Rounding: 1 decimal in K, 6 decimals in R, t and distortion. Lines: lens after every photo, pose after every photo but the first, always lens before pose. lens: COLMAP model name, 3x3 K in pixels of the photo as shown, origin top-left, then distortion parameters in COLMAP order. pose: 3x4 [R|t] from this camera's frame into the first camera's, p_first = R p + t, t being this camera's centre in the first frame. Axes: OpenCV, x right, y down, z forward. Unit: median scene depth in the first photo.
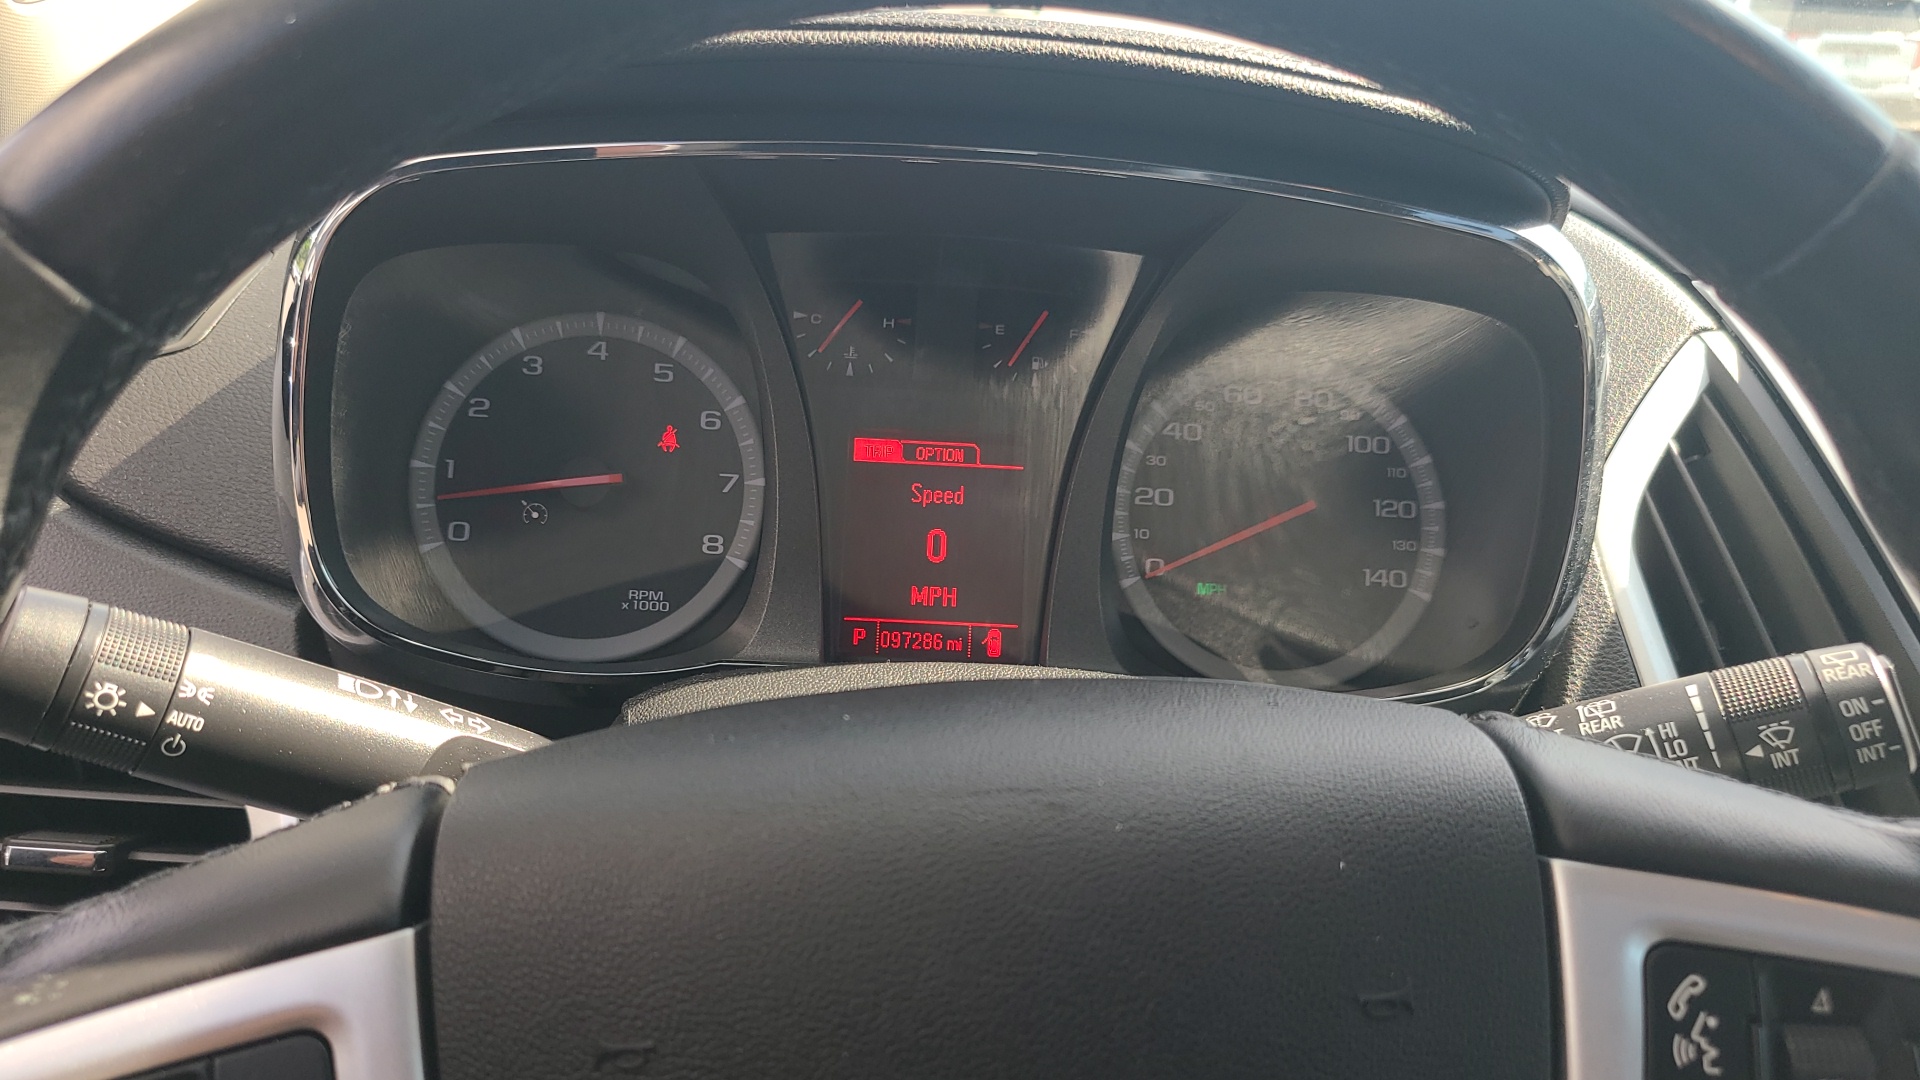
lens RADIAL K [[1502.0, 0, 919.4], [0, 1502.0, 483.3], [0, 0, 1]] dist [-0.001646, -0.004749]
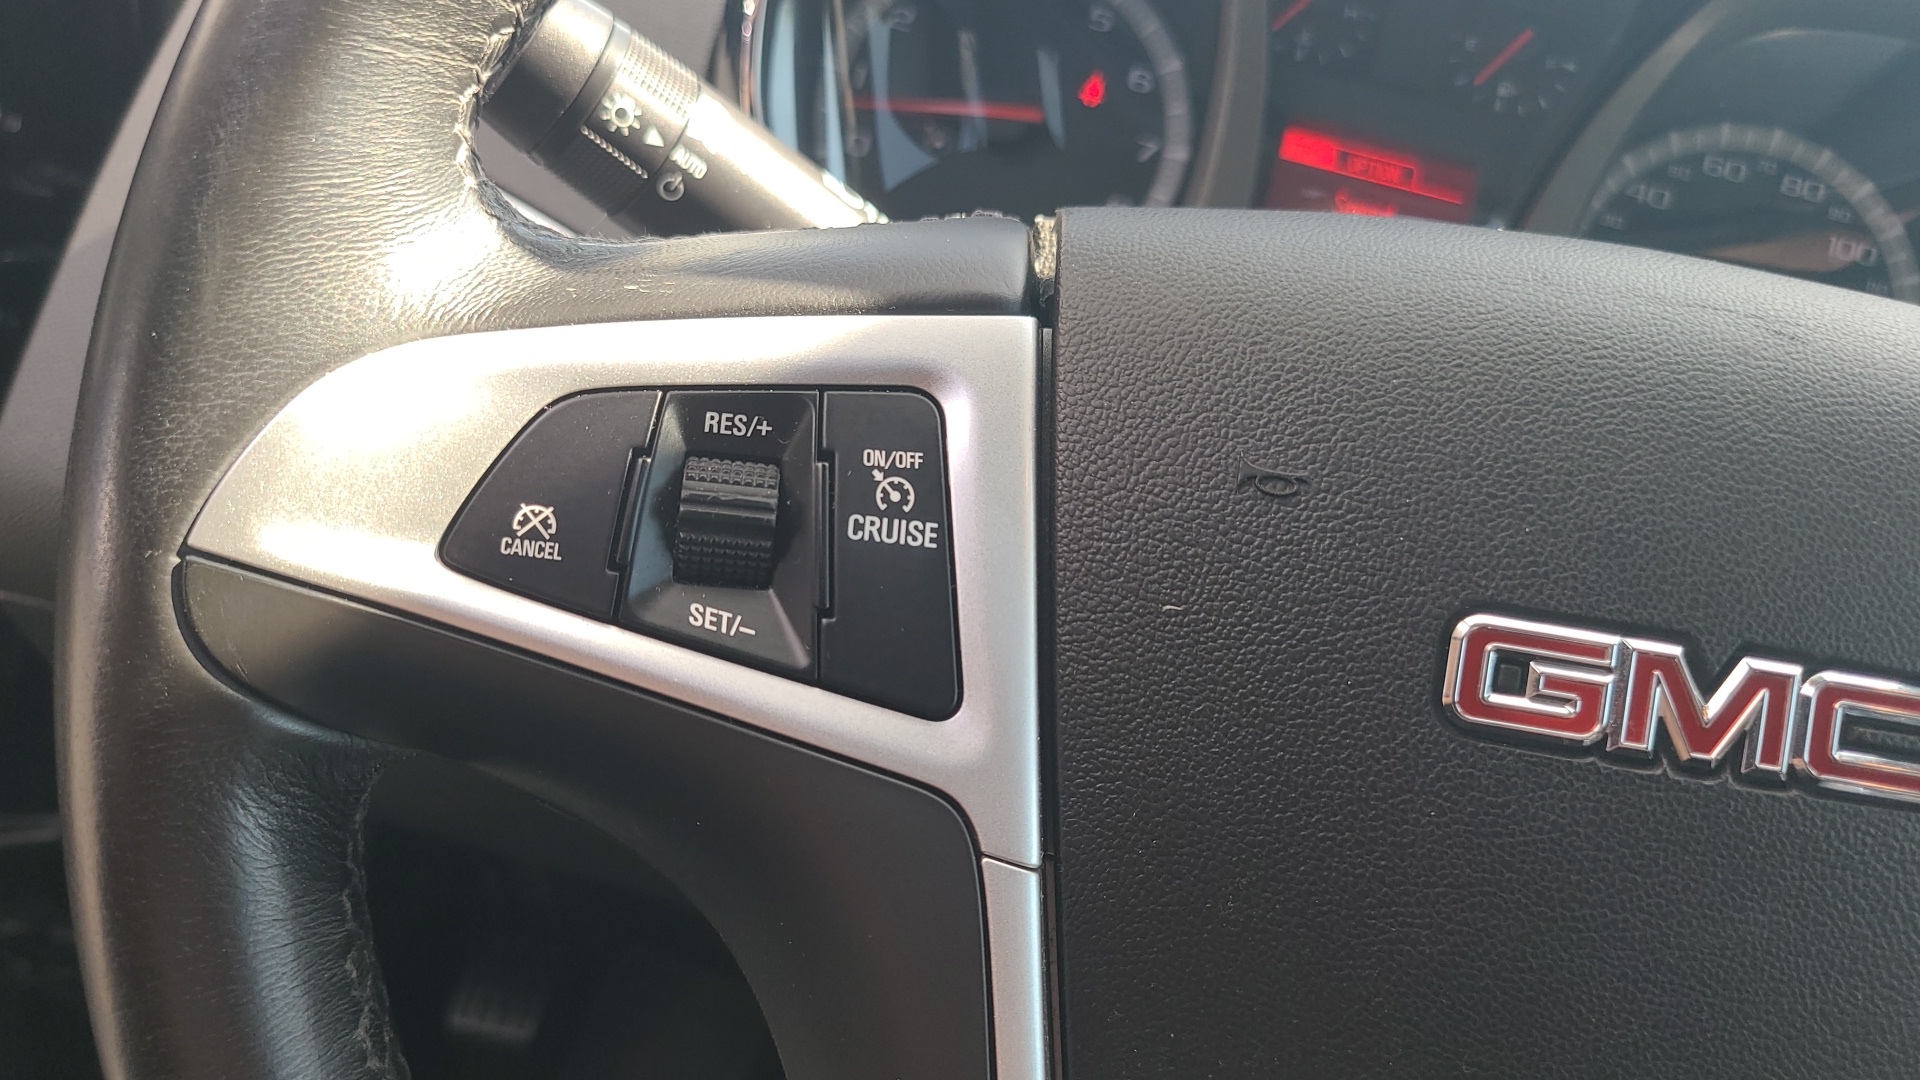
lens RADIAL K [[1521.5, 0, 892.5], [0, 1521.5, 540.8], [0, 0, 1]] dist [-0.024538, -0.003571]
pose [[0.974608, 0.207008, -0.085358, -0.226657], [-0.197651, 0.974470, 0.106505, 0.249216], [0.105226, -0.086929, 0.990642, 0.058938]]
